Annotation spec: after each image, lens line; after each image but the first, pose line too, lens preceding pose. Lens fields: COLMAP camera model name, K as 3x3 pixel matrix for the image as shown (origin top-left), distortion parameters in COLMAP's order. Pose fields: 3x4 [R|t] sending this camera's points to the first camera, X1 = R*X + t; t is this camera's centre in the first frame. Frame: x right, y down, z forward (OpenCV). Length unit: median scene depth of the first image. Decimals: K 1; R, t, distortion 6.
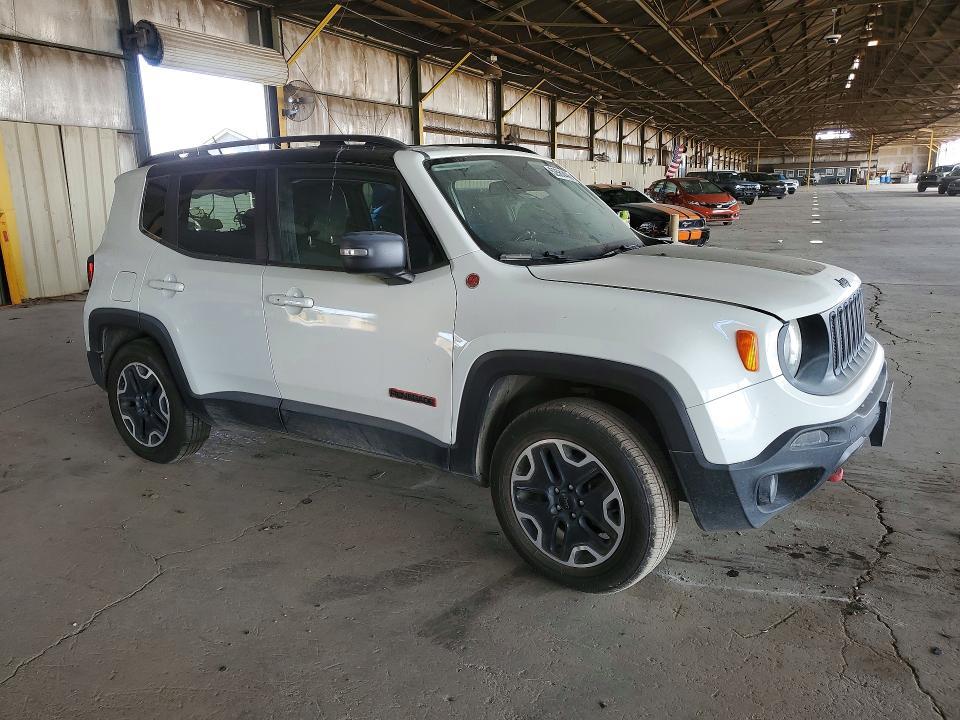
lens RADIAL K [[764.1, 0, 484.6], [0, 764.1, 361.1], [0, 0, 1]] dist [0.028624, -0.003426]
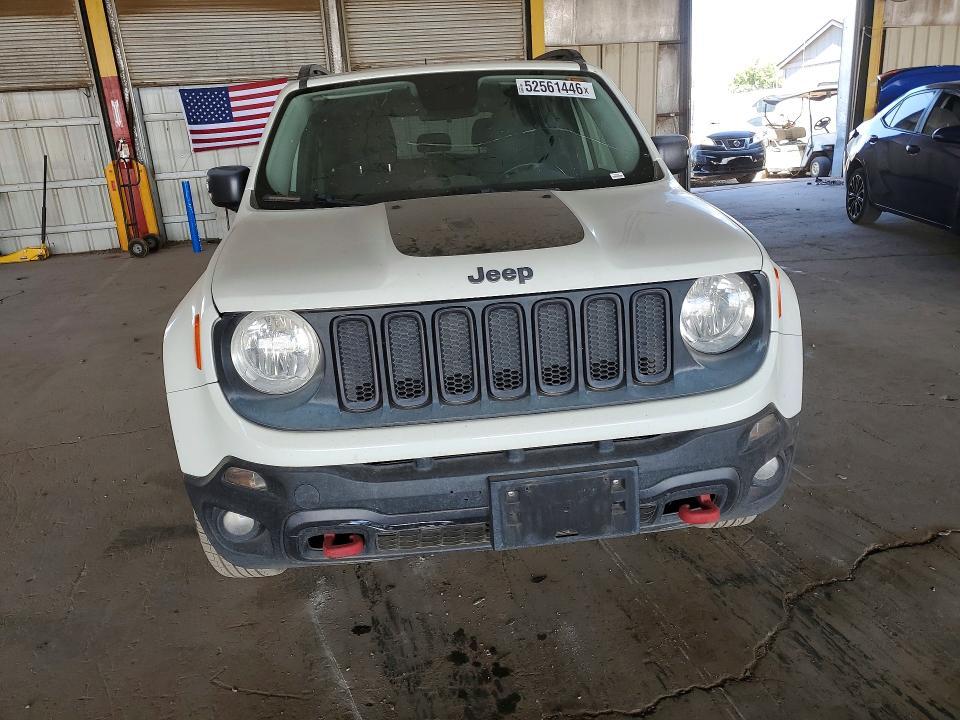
lens RADIAL K [[764.1, 0, 474.6], [0, 764.1, 360.1], [0, 0, 1]] dist [0.028624, -0.003426]
pose [[0.620034, 0.216095, -0.754229, 0.258003], [-0.124993, 0.976250, 0.176953, -0.039754], [0.774554, -0.015444, 0.632319, 0.168267]]
